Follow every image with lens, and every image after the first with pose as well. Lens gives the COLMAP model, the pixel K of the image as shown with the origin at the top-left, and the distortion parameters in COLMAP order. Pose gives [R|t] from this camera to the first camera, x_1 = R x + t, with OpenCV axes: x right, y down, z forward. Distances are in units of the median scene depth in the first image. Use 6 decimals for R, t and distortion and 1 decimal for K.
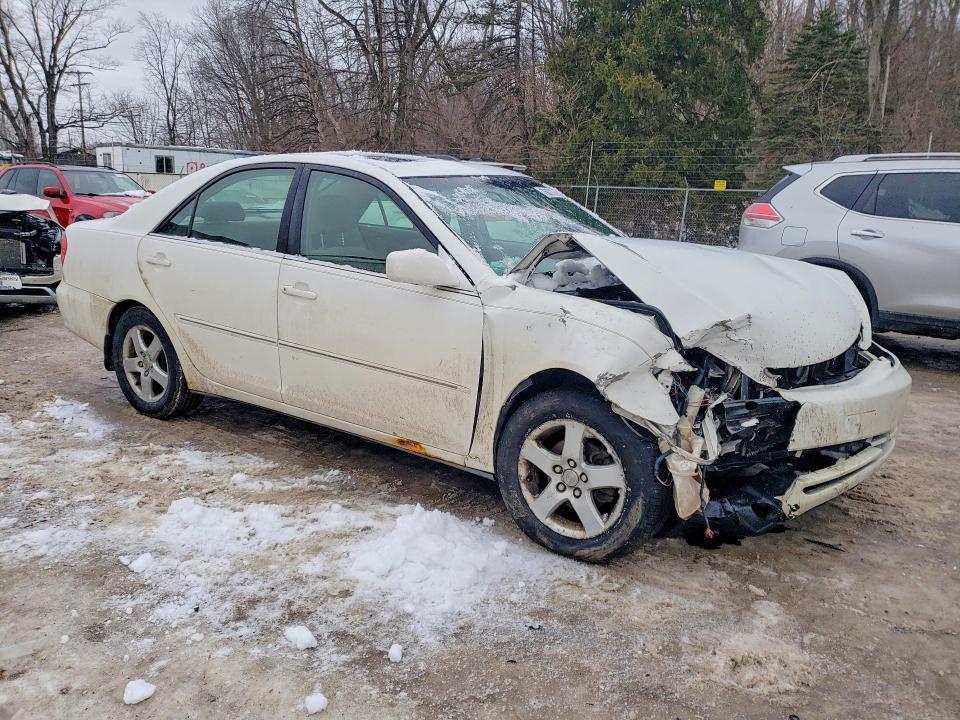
lens RADIAL K [[740.1, 0, 483.3], [0, 740.1, 361.2], [0, 0, 1]] dist [0.008093, 0.009821]
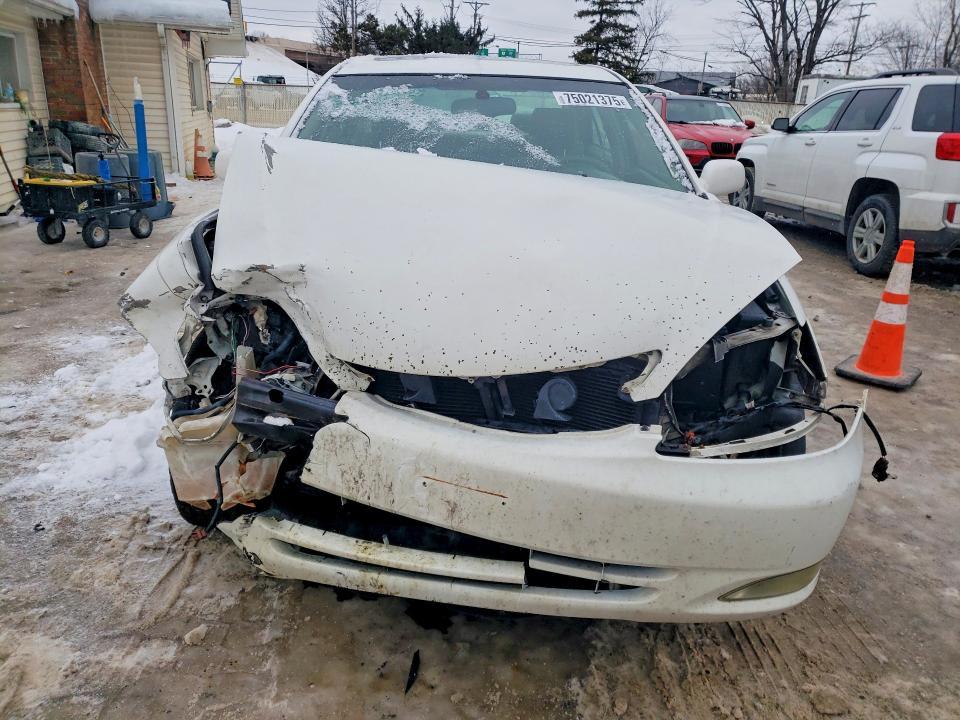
lens RADIAL K [[740.1, 0, 483.3], [0, 740.1, 361.2], [0, 0, 1]] dist [0.008093, 0.009821]
pose [[0.625999, 0.267672, -0.732446, 0.968115], [-0.209420, 0.962447, 0.172741, -0.129139], [0.751178, 0.045253, 0.658546, 0.682760]]
